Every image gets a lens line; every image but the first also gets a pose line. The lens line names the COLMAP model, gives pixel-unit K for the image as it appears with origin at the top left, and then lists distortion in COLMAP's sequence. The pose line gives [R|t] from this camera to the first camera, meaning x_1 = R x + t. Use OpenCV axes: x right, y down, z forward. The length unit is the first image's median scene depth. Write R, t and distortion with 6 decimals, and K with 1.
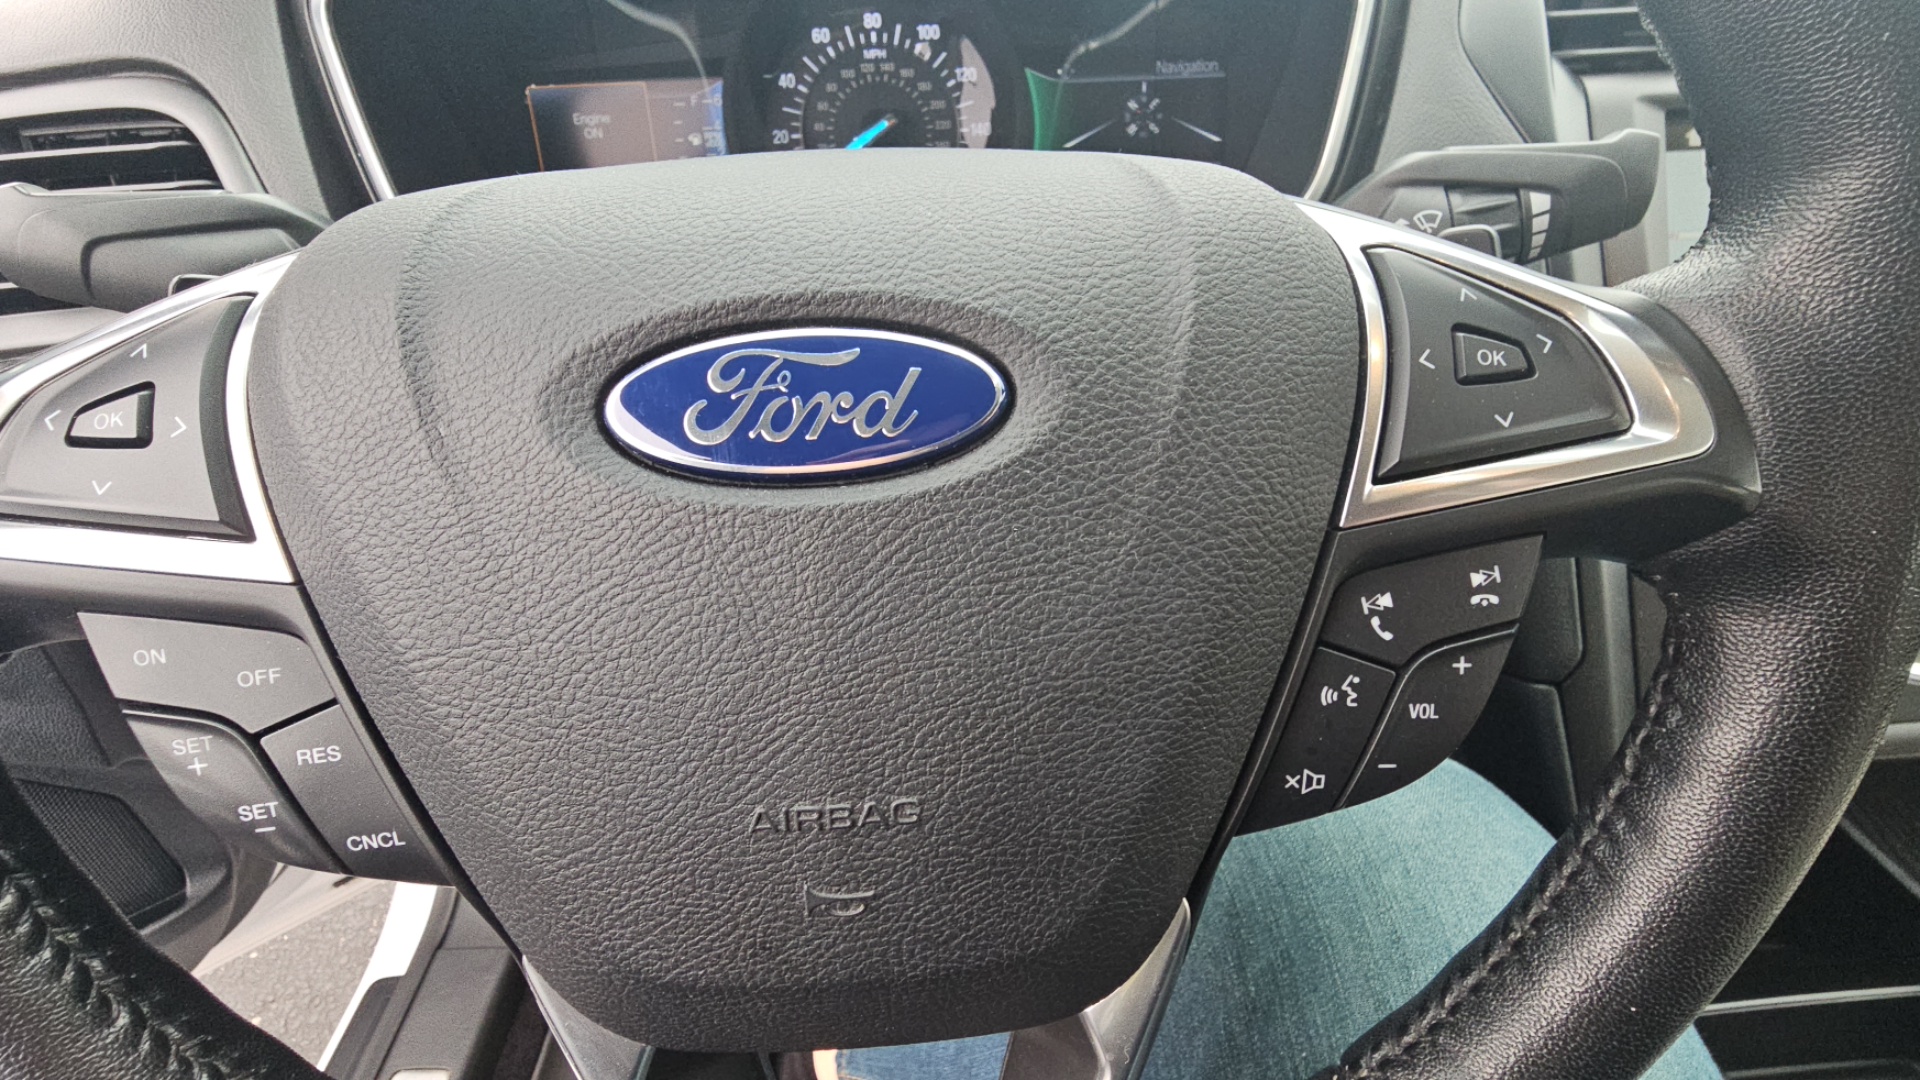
lens RADIAL K [[865.6, 0, 977.7], [0, 865.6, 543.3], [0, 0, 1]] dist [0.012834, -0.009531]
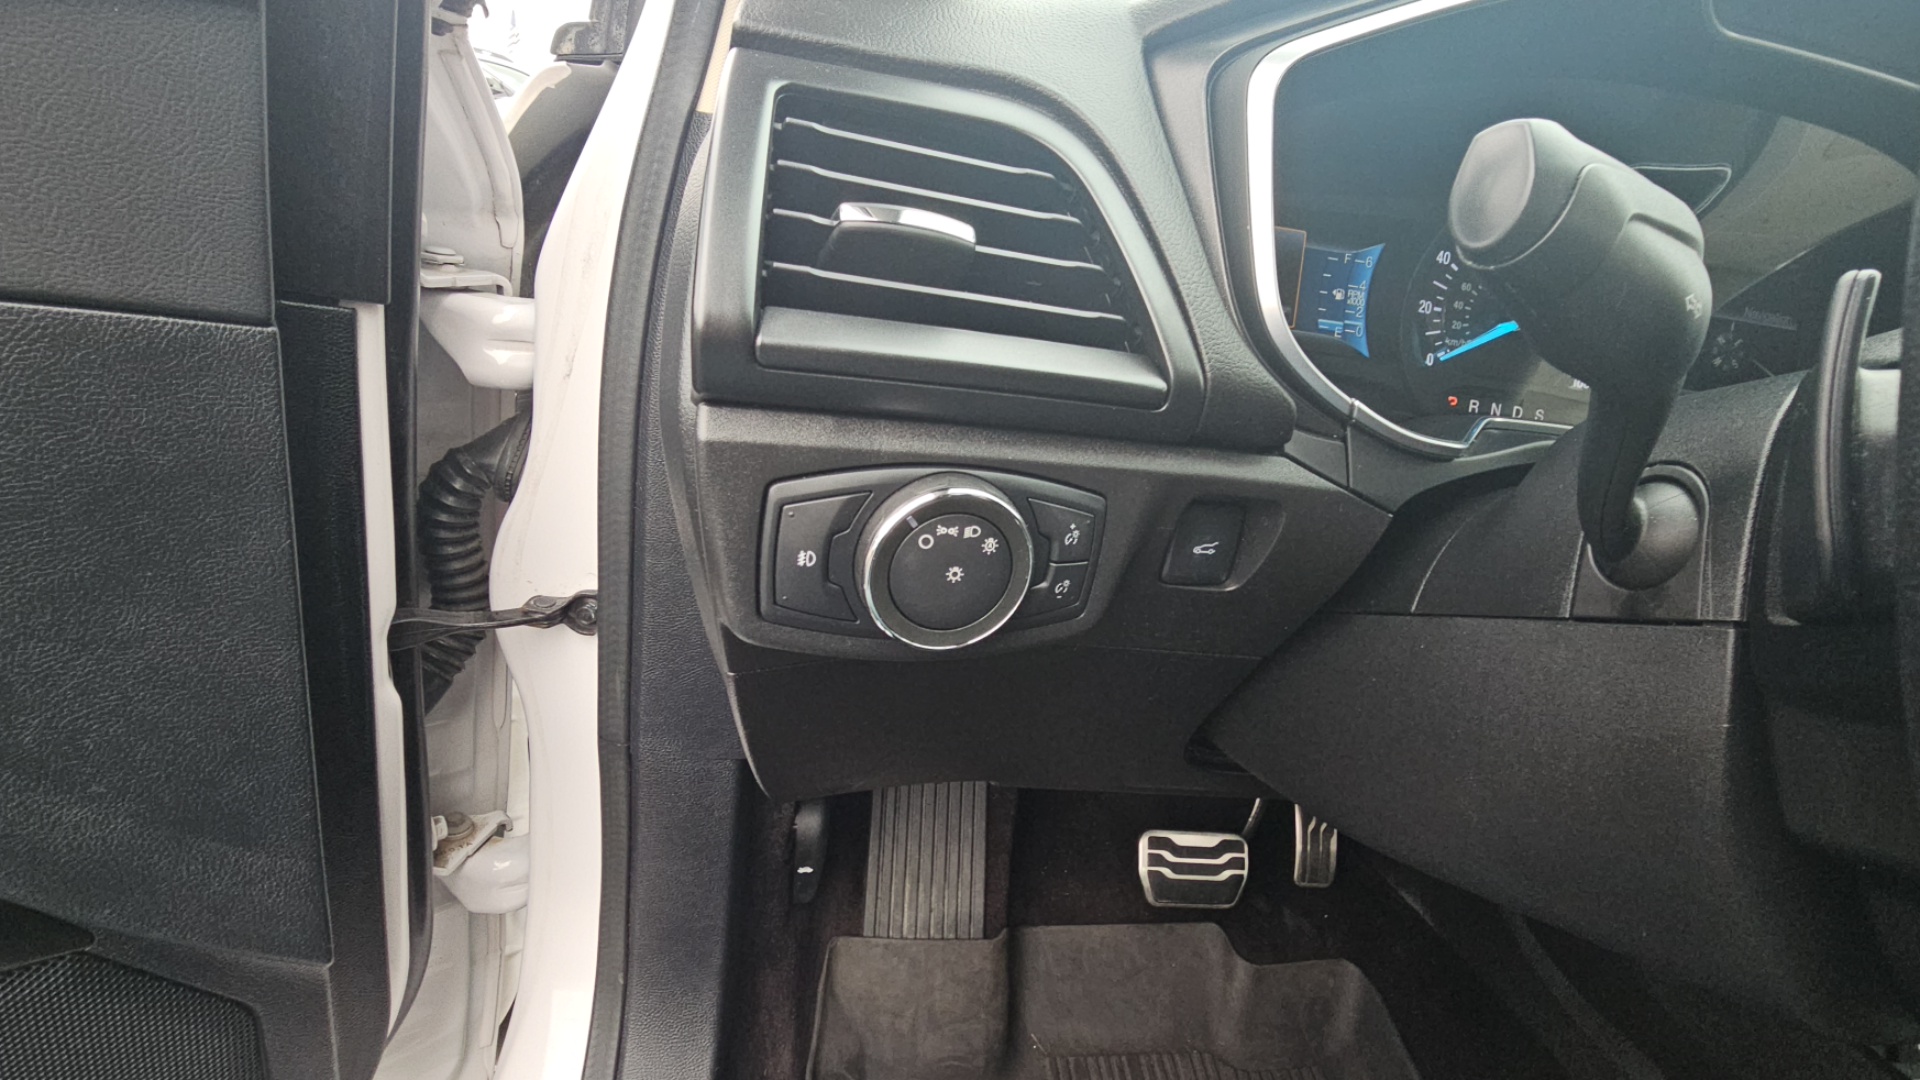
lens RADIAL K [[863.9, 0, 978.3], [0, 863.9, 540.6], [0, 0, 1]] dist [-0.003980, -0.000656]
pose [[0.979970, 0.135768, 0.145690, -1.019056], [-0.094656, 0.961213, -0.259055, 0.100812], [-0.175210, 0.240076, 0.954811, 0.280862]]
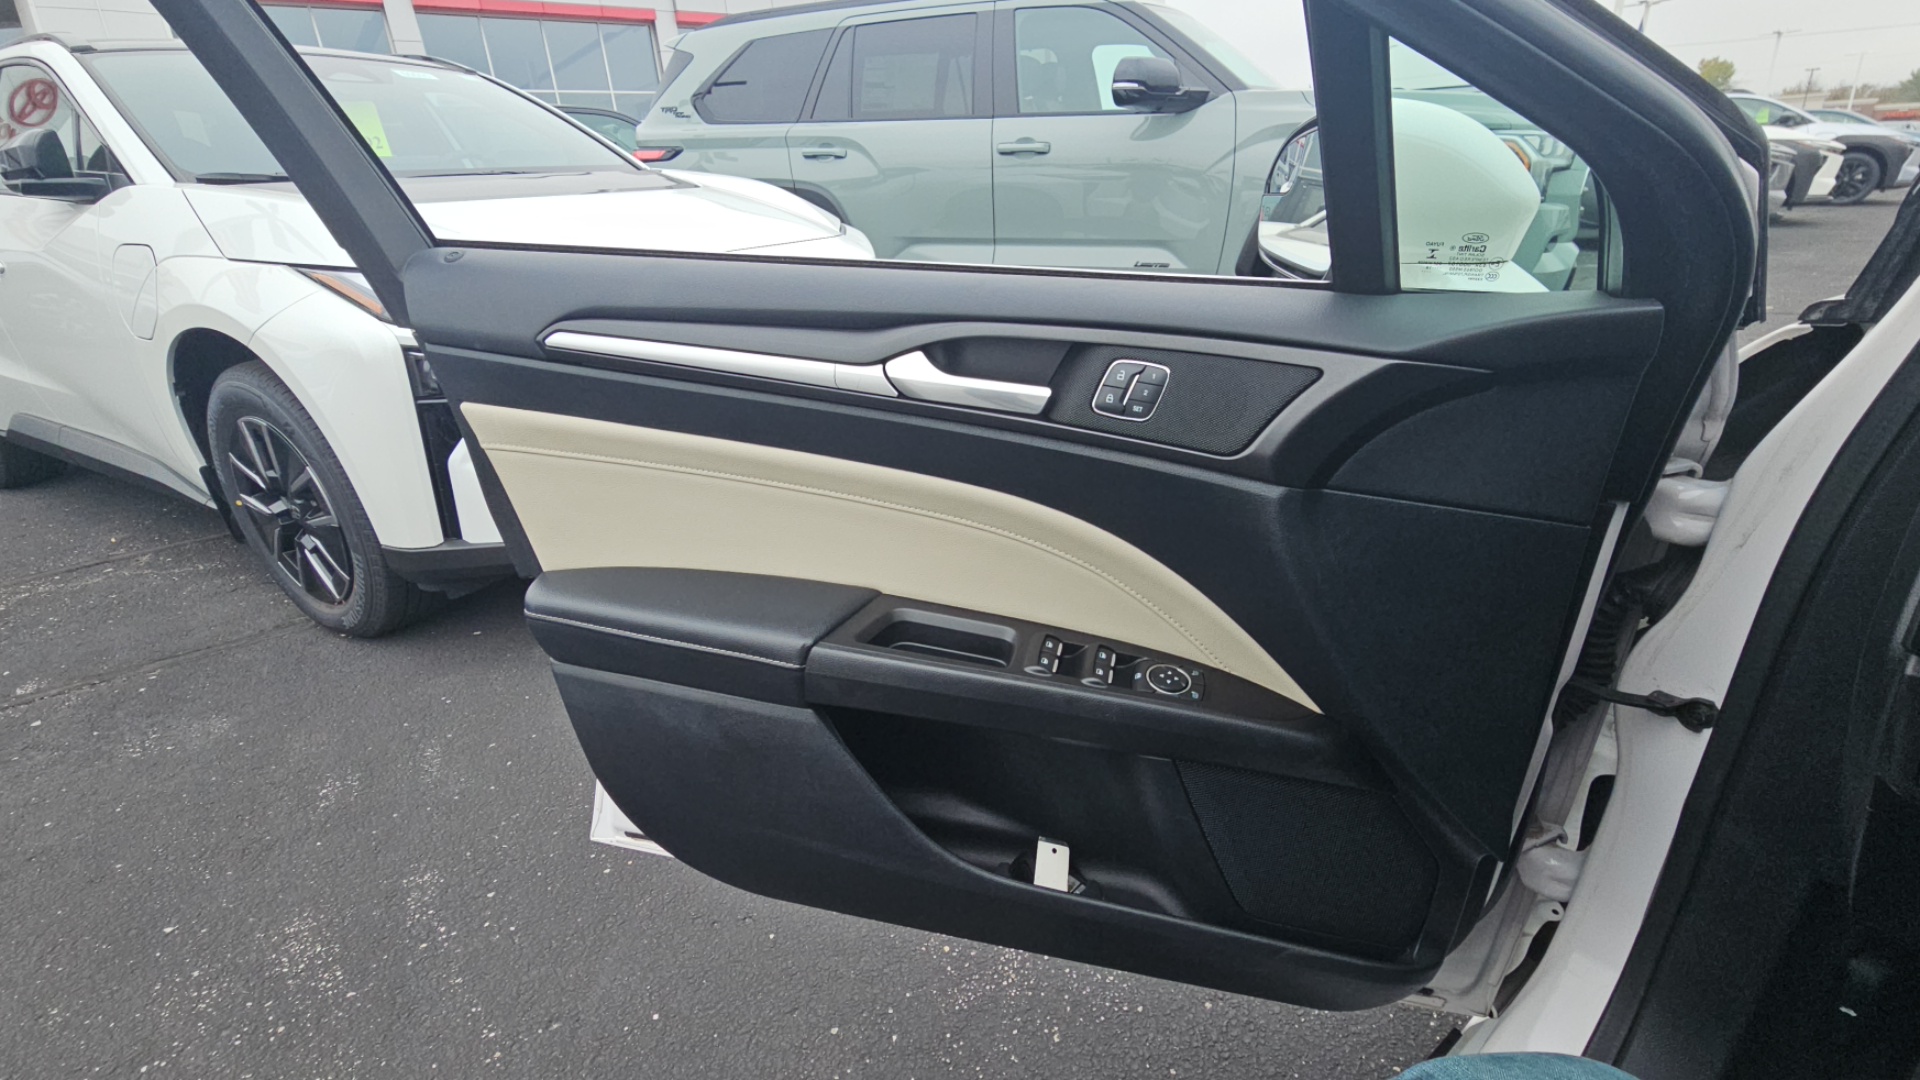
lens RADIAL K [[864.2, 0, 980.1], [0, 864.2, 541.6], [0, 0, 1]] dist [0.004146, -0.001284]
pose [[0.577224, 0.331725, -0.746171, -1.049313], [-0.468869, 0.882767, 0.029743, 0.268439], [0.668561, 0.332688, 0.665090, -0.746713]]
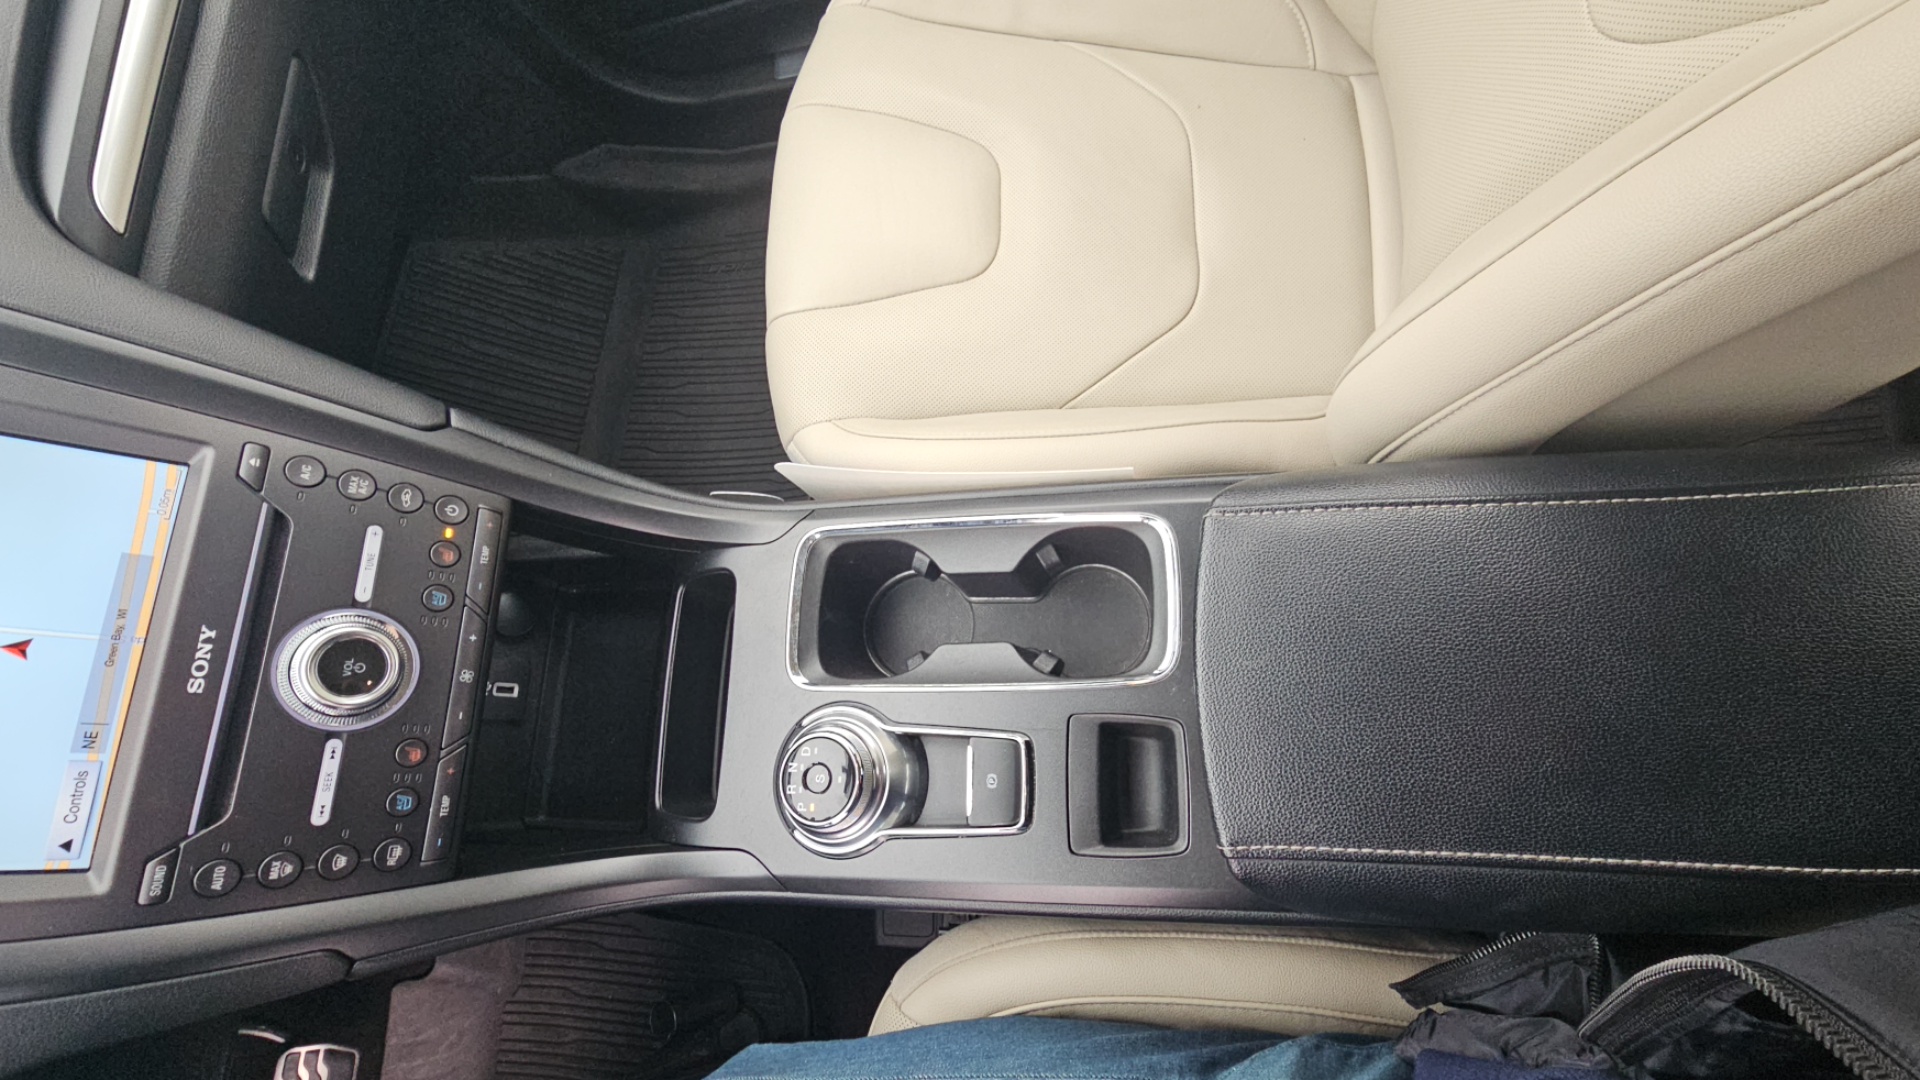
lens RADIAL K [[857.2, 0, 981.0], [0, 857.2, 542.6], [0, 0, 1]] dist [-0.001255, -0.001178]
pose [[0.069059, -0.962908, 0.260844, 1.031510], [0.779201, 0.215336, 0.588622, 0.008748], [-0.622958, 0.162600, 0.765170, -0.665999]]
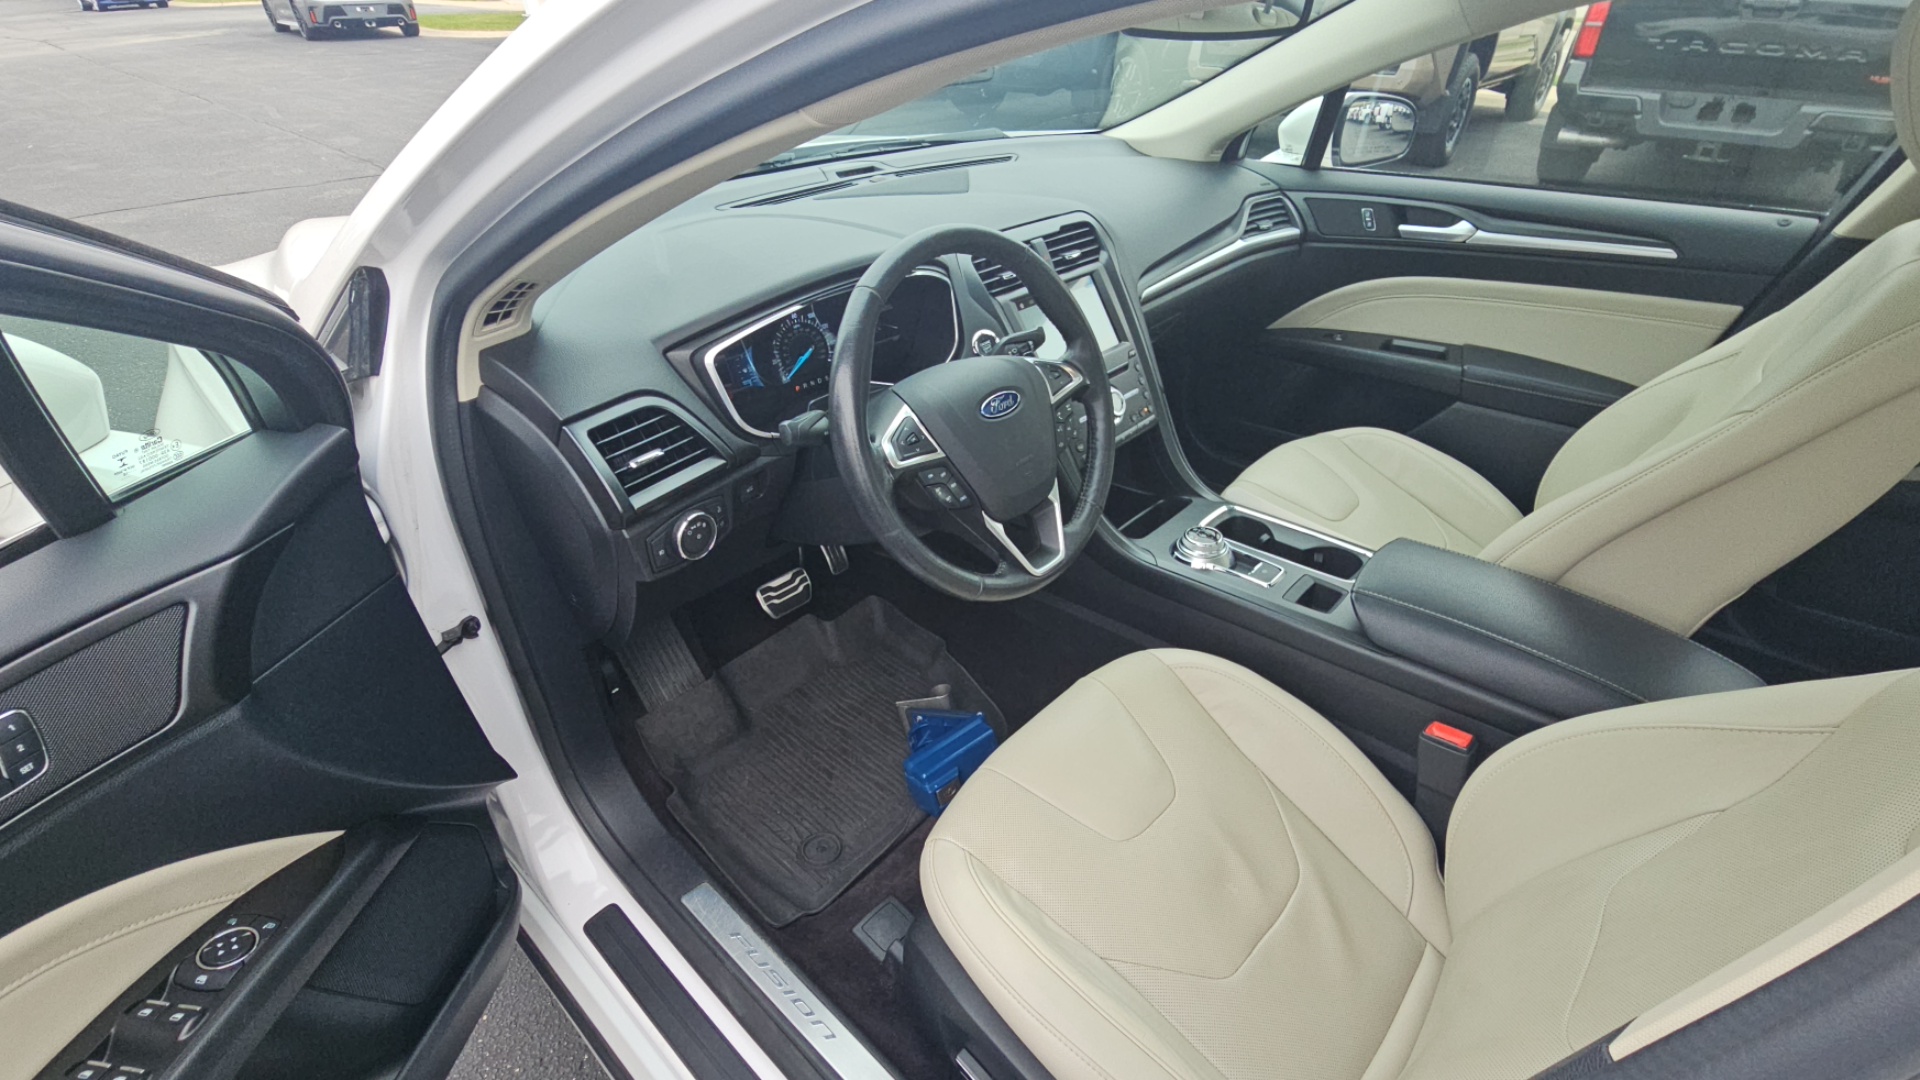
lens RADIAL K [[853.5, 0, 983.3], [0, 853.5, 548.9], [0, 0, 1]] dist [0.000964, -0.000910]
pose [[0.699388, -0.365774, 0.614057, -1.966452], [0.398891, 0.912639, 0.089307, 0.090857], [-0.593079, 0.182481, 0.784193, -1.627000]]
